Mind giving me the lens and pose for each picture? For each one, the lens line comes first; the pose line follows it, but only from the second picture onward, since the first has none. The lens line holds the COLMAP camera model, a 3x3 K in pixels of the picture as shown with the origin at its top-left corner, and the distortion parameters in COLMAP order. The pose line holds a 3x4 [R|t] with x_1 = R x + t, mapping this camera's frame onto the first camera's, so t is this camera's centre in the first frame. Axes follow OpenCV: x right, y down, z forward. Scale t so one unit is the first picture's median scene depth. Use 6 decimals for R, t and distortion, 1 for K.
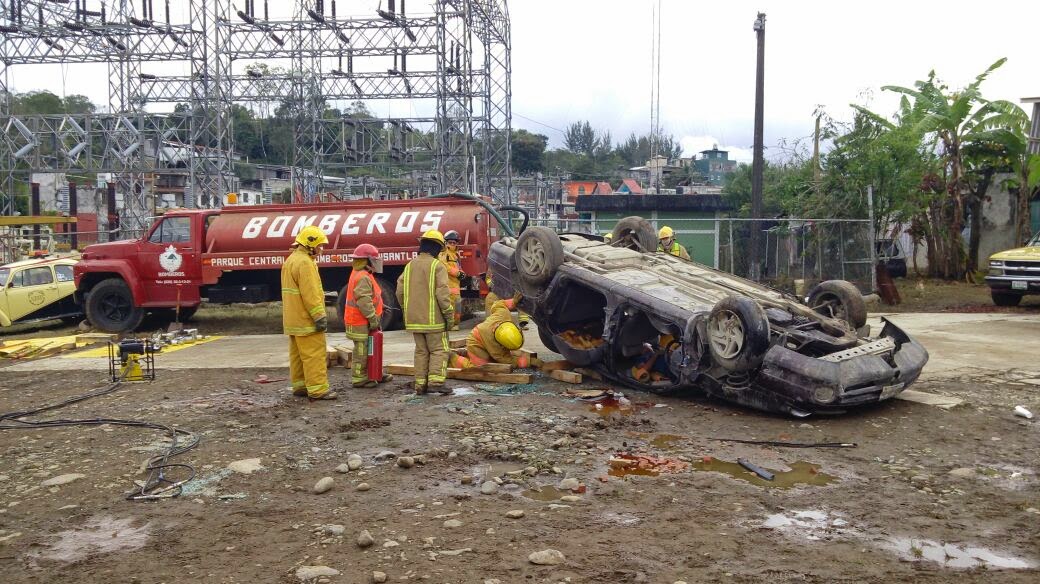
lens RADIAL K [[965.4, 0, 516.6], [0, 965.4, 307.1], [0, 0, 1]] dist [0.073668, -0.209710]
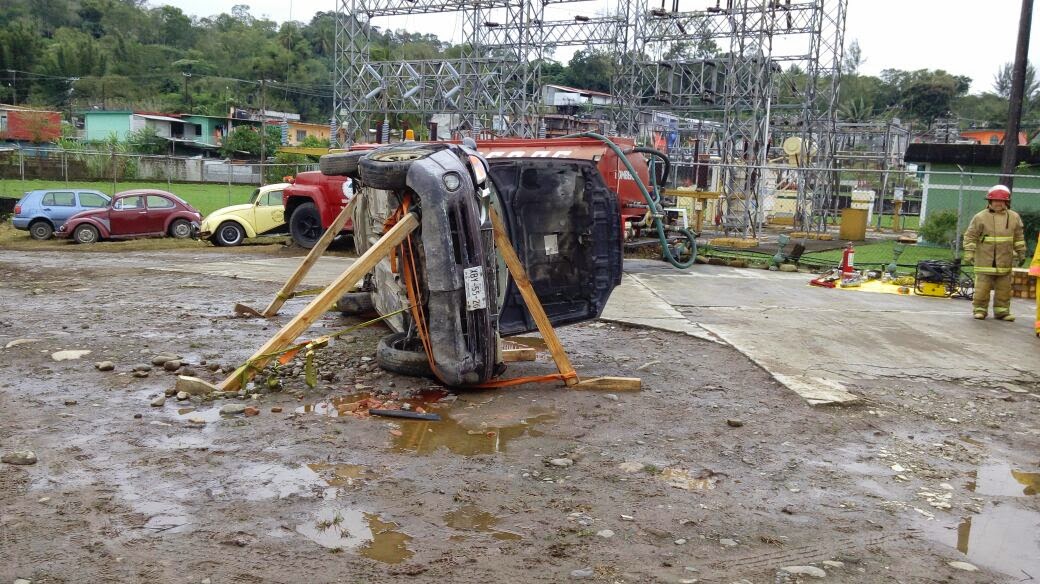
lens RADIAL K [[965.4, 0, 516.6], [0, 965.4, 307.1], [0, 0, 1]] dist [0.073668, -0.209710]
pose [[0.872395, 0.104693, -0.477459, 0.188708], [-0.079325, 0.994168, 0.073053, -0.004894], [0.482323, -0.025857, 0.875612, 0.057160]]
